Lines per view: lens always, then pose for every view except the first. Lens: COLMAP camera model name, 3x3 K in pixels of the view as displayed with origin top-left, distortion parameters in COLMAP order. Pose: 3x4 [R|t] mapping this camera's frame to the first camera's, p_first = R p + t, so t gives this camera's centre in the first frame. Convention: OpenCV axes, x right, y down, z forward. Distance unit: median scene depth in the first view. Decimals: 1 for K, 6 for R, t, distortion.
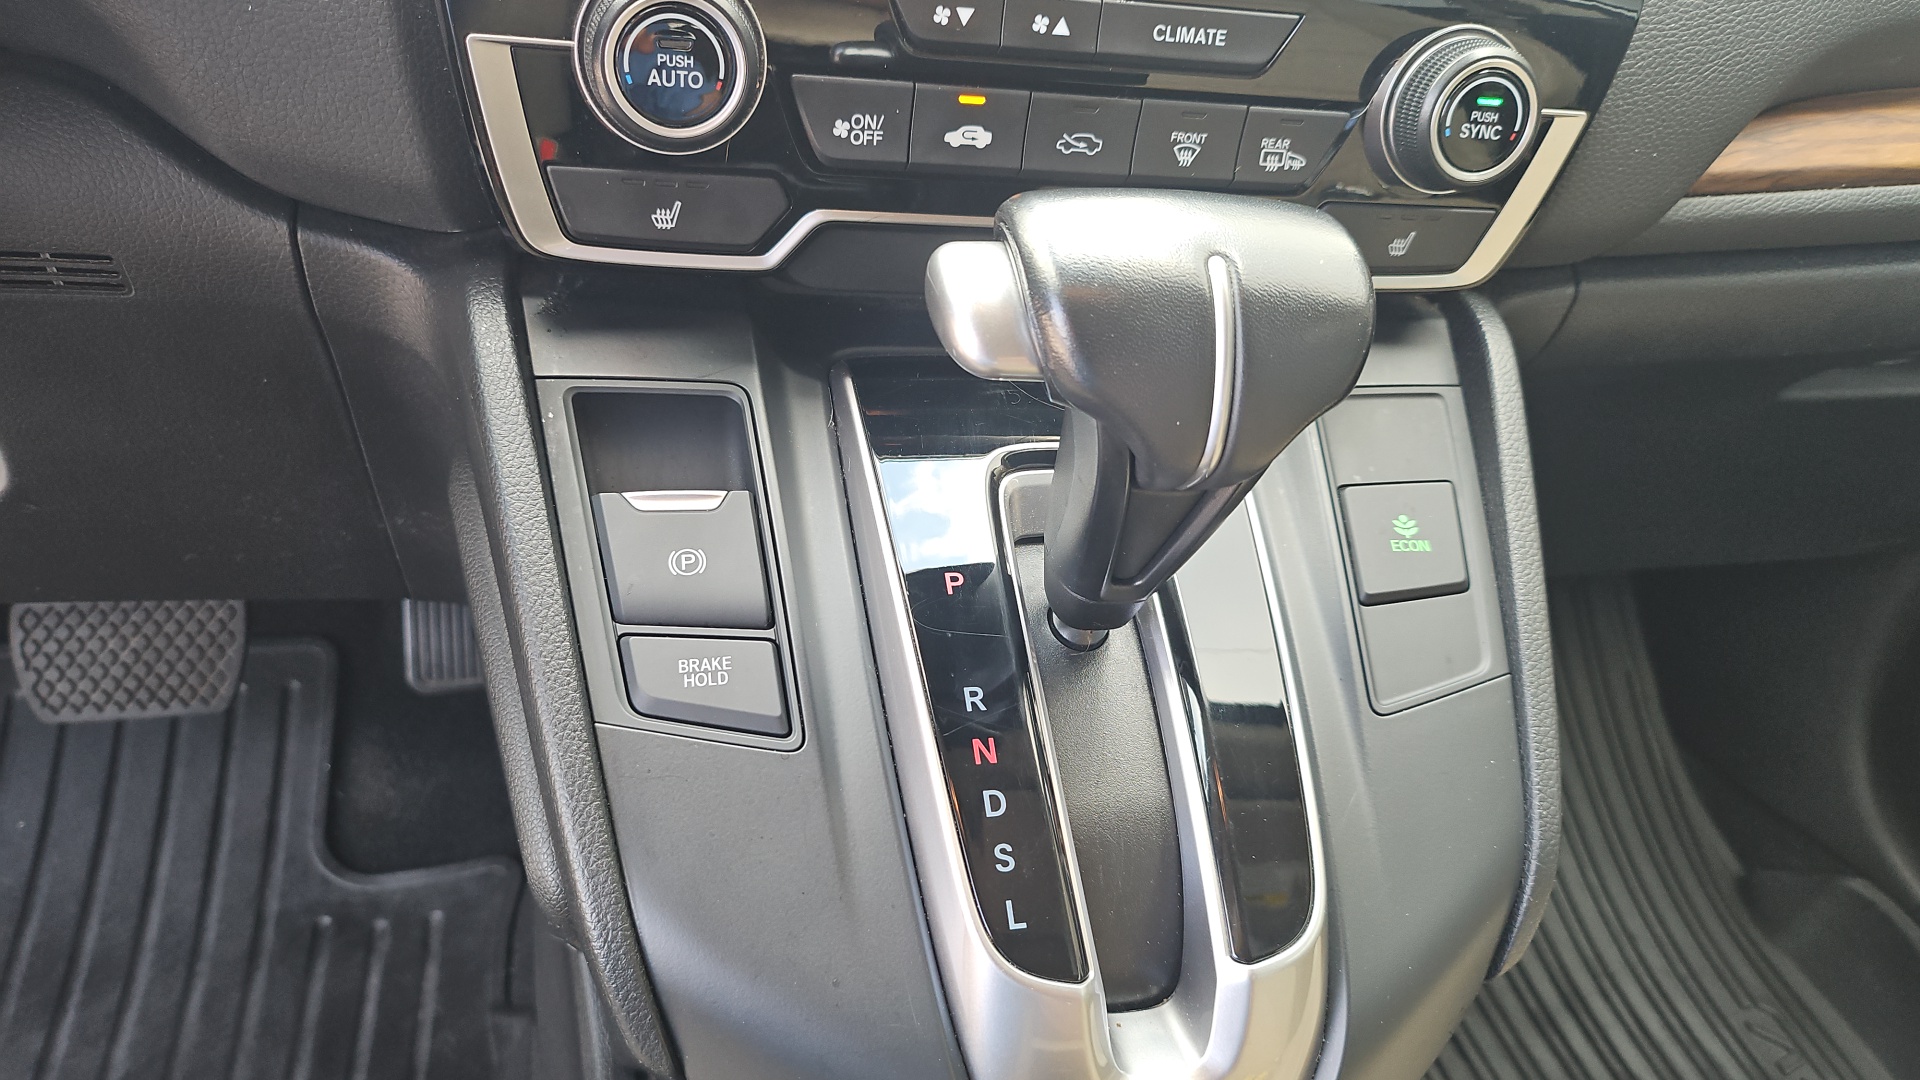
lens RADIAL K [[1385.7, 0, 965.8], [0, 1385.7, 549.5], [0, 0, 1]] dist [0.032972, -0.055626]
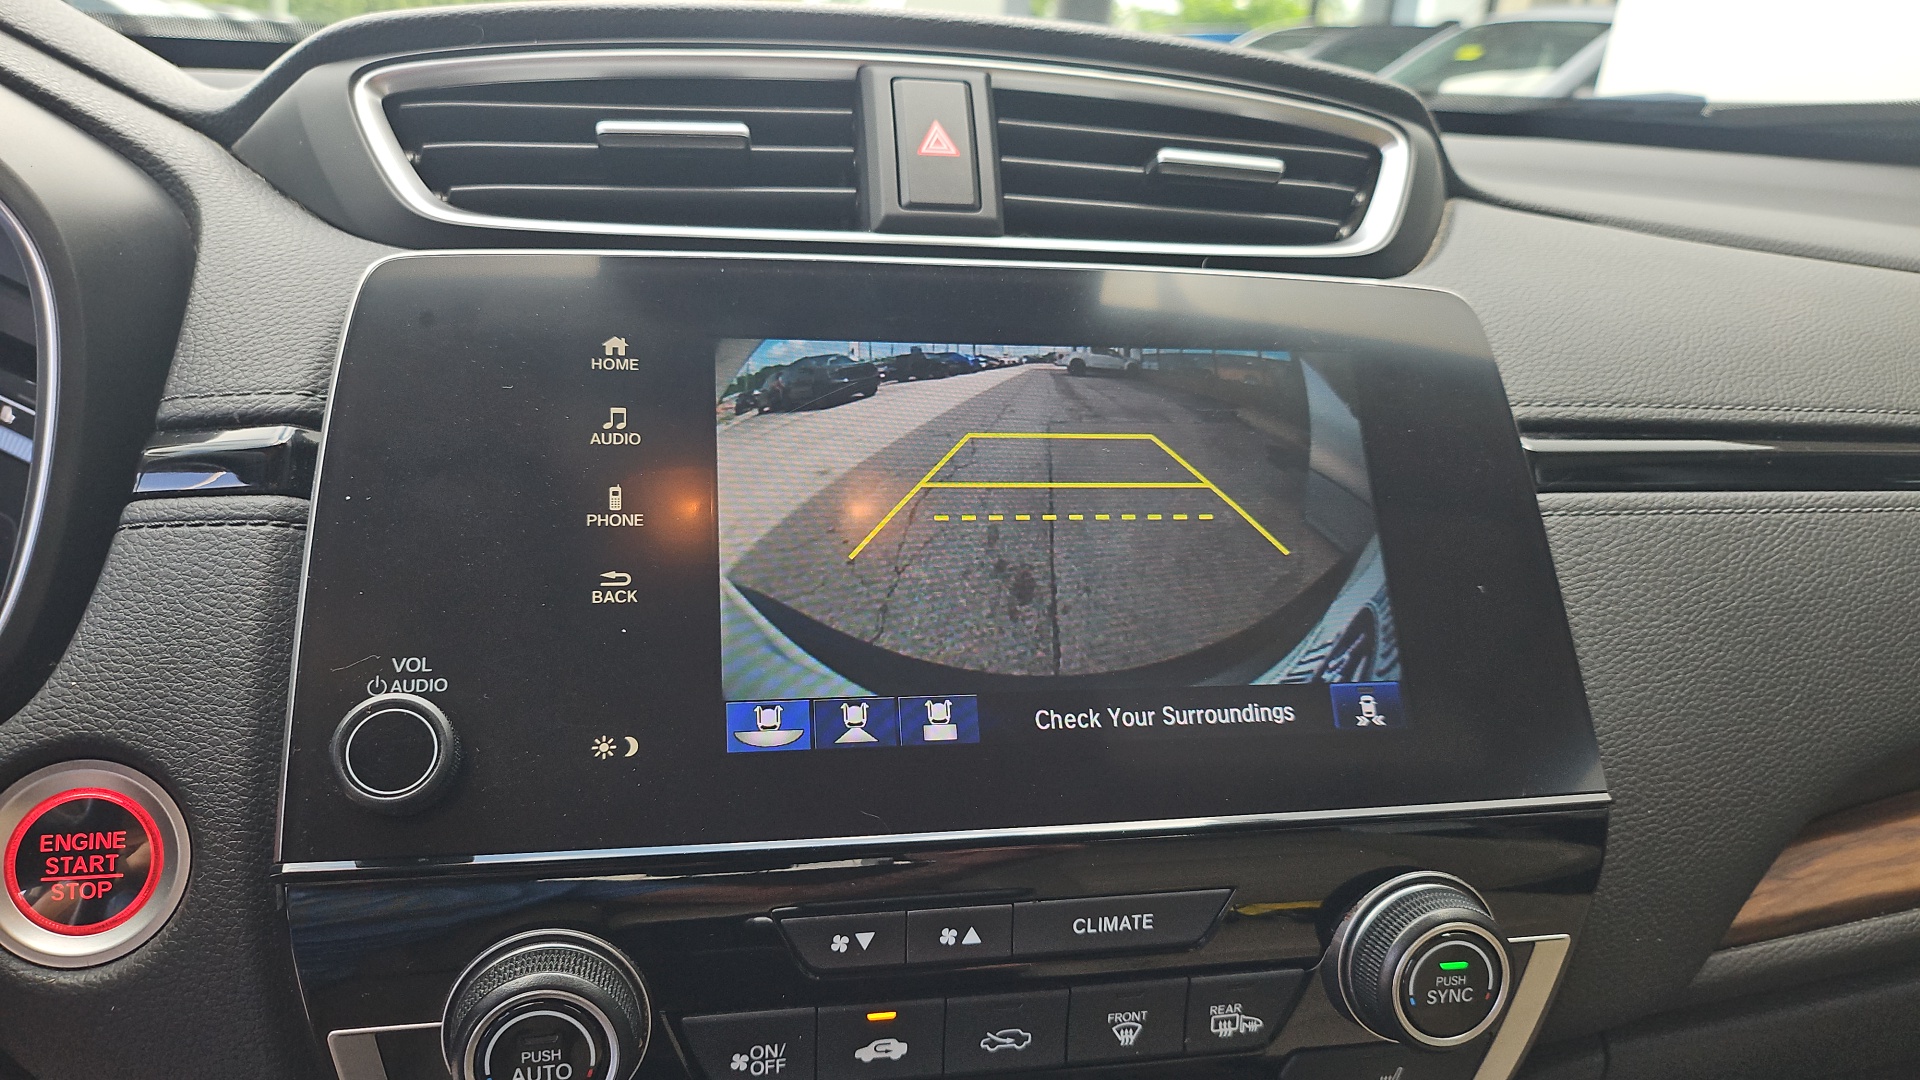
lens RADIAL K [[1385.7, 0, 950.7], [0, 1385.7, 552.3], [0, 0, 1]] dist [0.032972, -0.055626]
pose [[0.996374, -0.069112, -0.049621, 0.111776], [0.051138, 0.952590, -0.299929, -0.321309], [0.067998, 0.296304, 0.952670, 0.030590]]
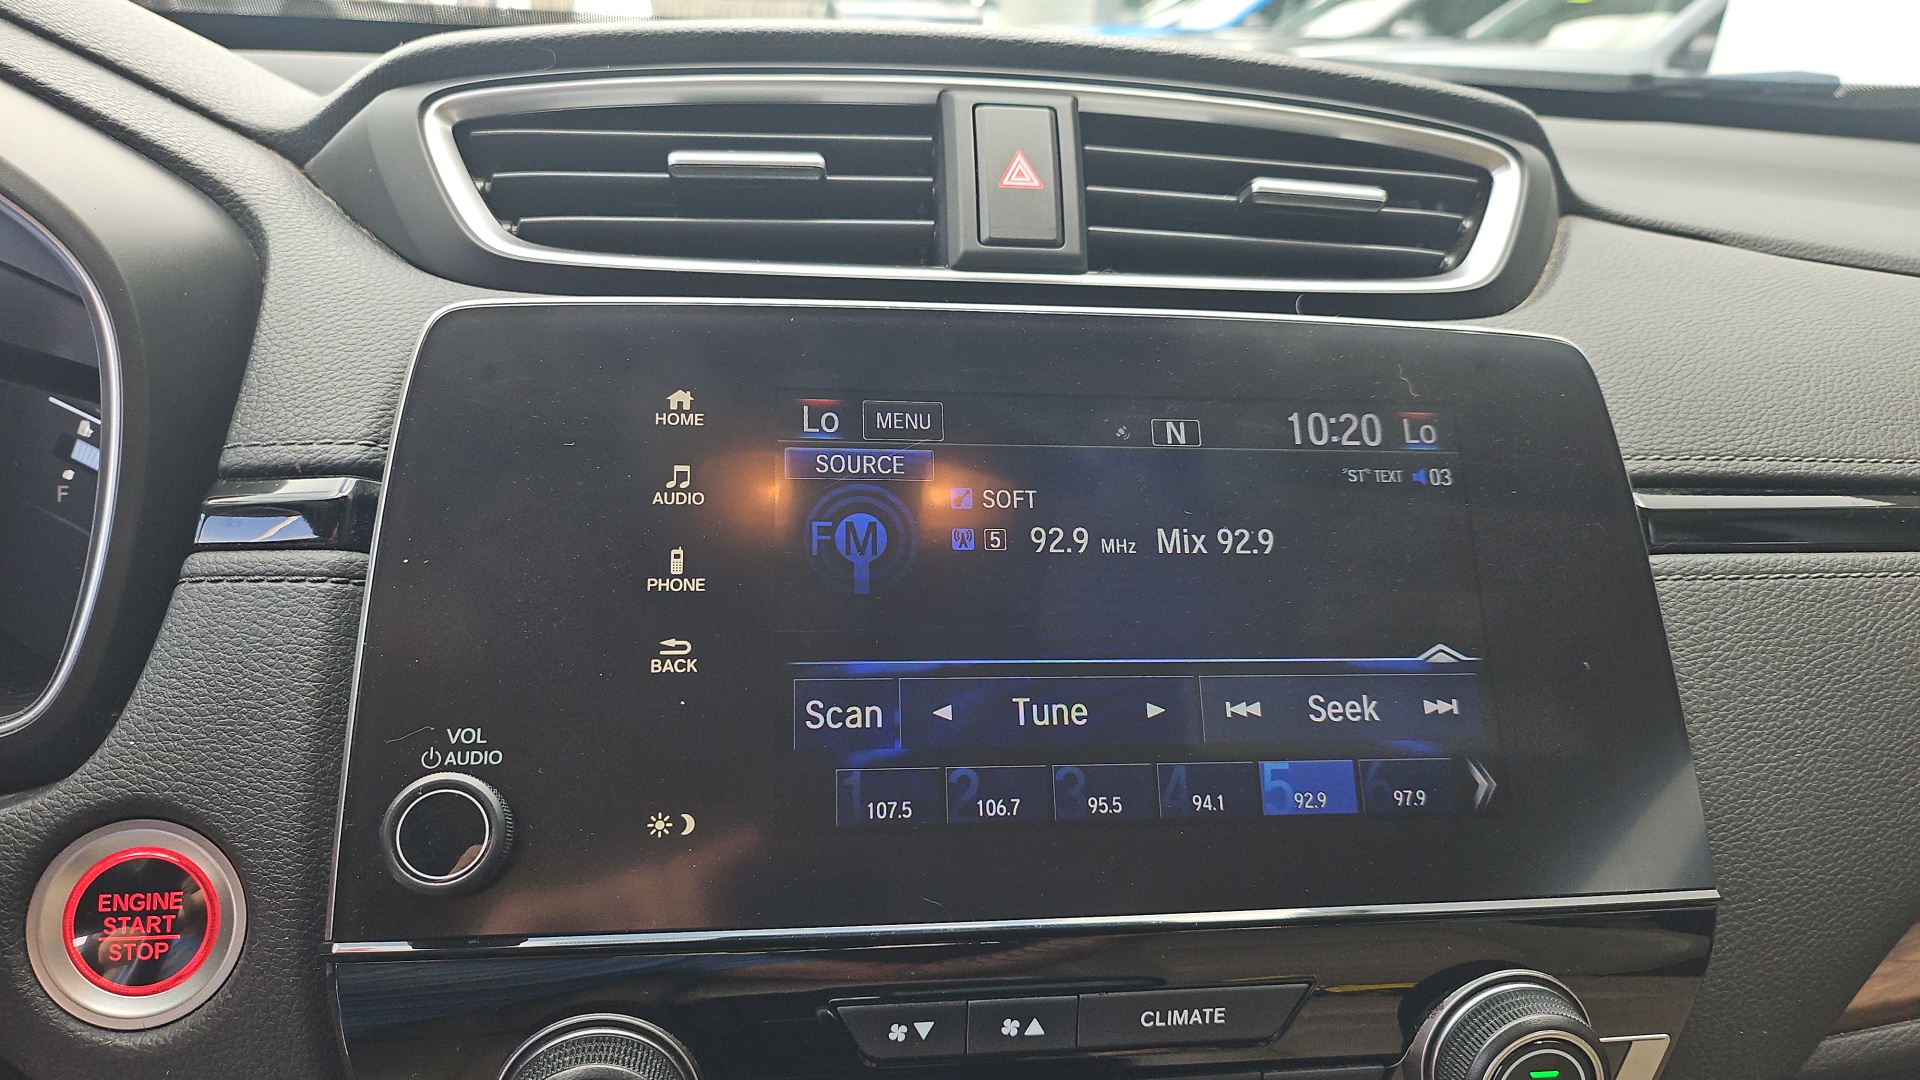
lens RADIAL K [[1385.7, 0, 961.6], [0, 1385.7, 533.6], [0, 0, 1]] dist [0.032972, -0.055626]
pose [[0.993586, -0.045406, -0.103566, 0.121709], [0.015226, 0.961224, -0.275348, -0.409333], [0.112053, 0.272005, 0.955750, 0.044780]]
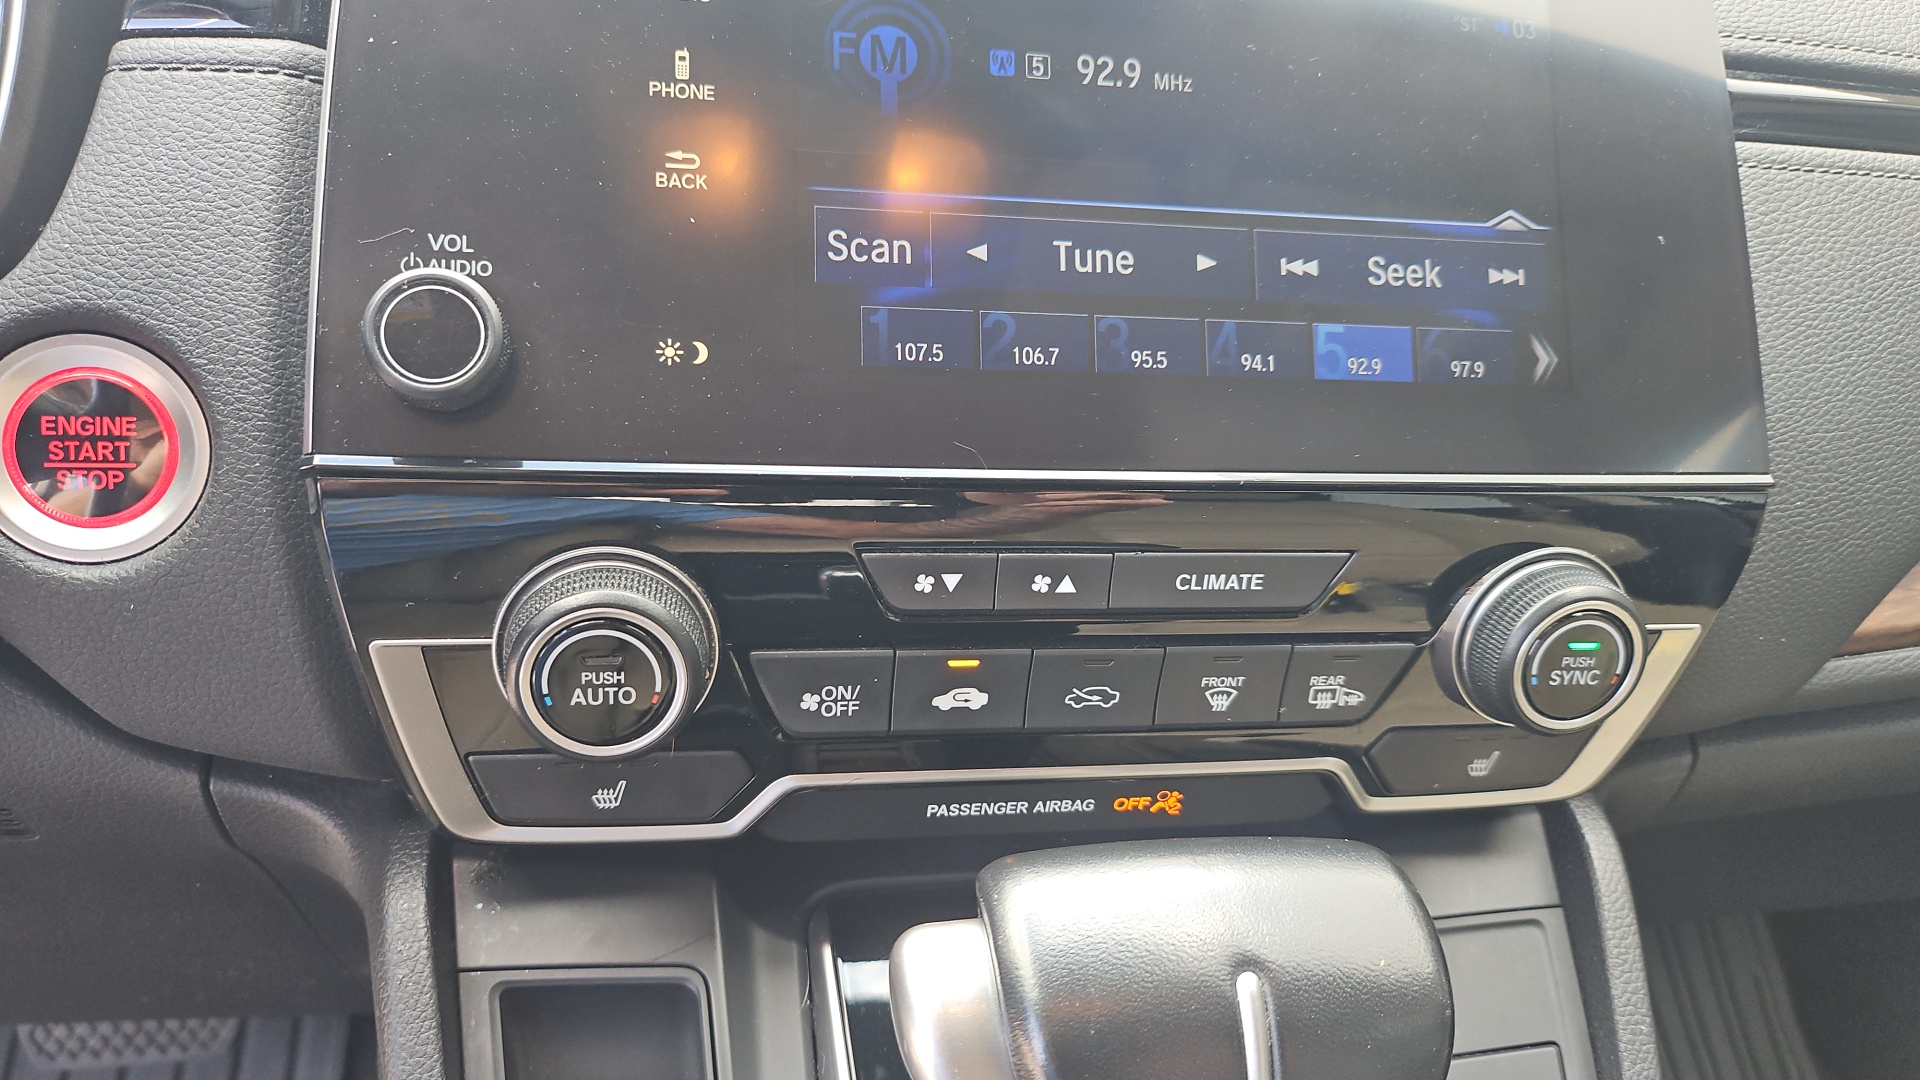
lens RADIAL K [[1385.7, 0, 952.9], [0, 1385.7, 550.3], [0, 0, 1]] dist [0.032972, -0.055626]
pose [[0.997905, -0.004136, -0.064571, 0.050990], [-0.002670, 0.994474, -0.104953, -0.288535], [0.064648, 0.104906, 0.992379, 0.137116]]
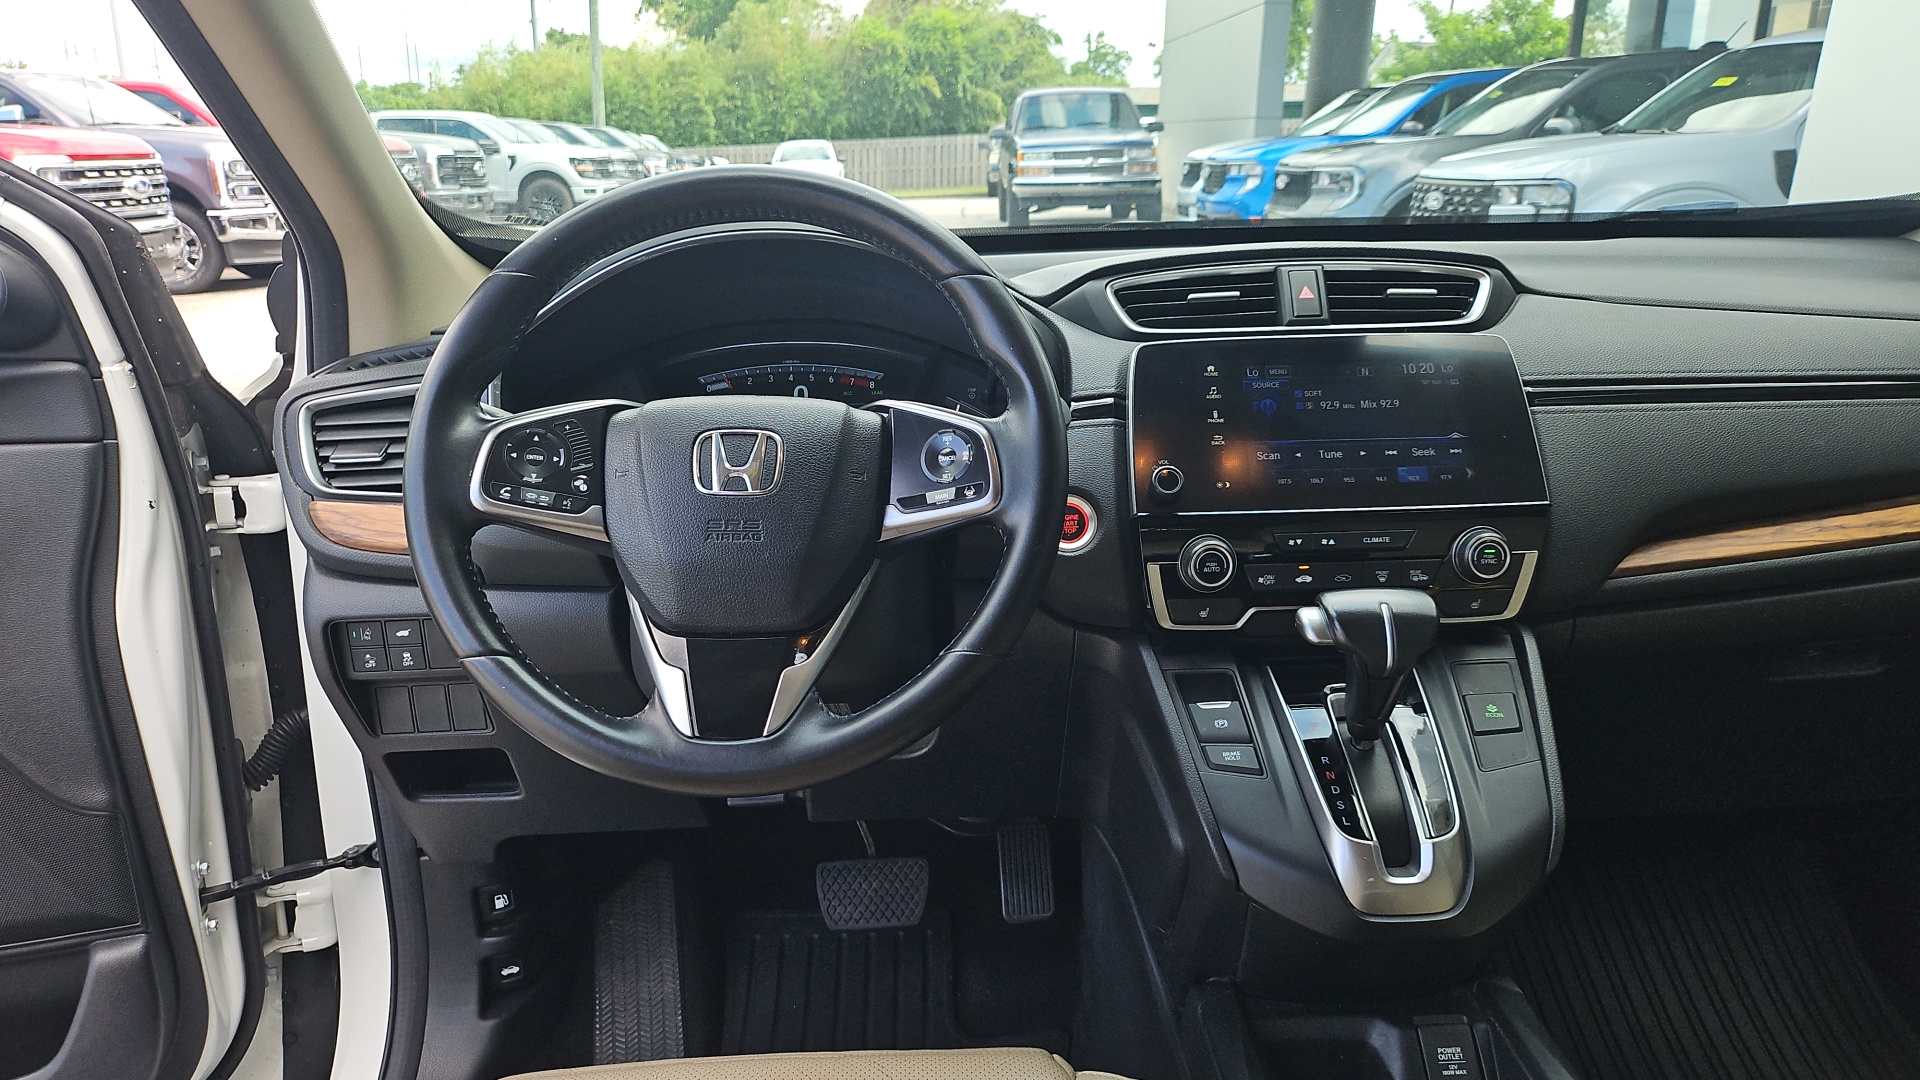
lens RADIAL K [[1385.7, 0, 973.0], [0, 1385.7, 565.8], [0, 0, 1]] dist [0.032972, -0.055626]
pose [[0.971038, -0.095515, -0.219002, -0.031588], [0.018507, 0.943930, -0.329626, 0.625953], [0.238207, 0.316026, 0.918360, -1.857635]]
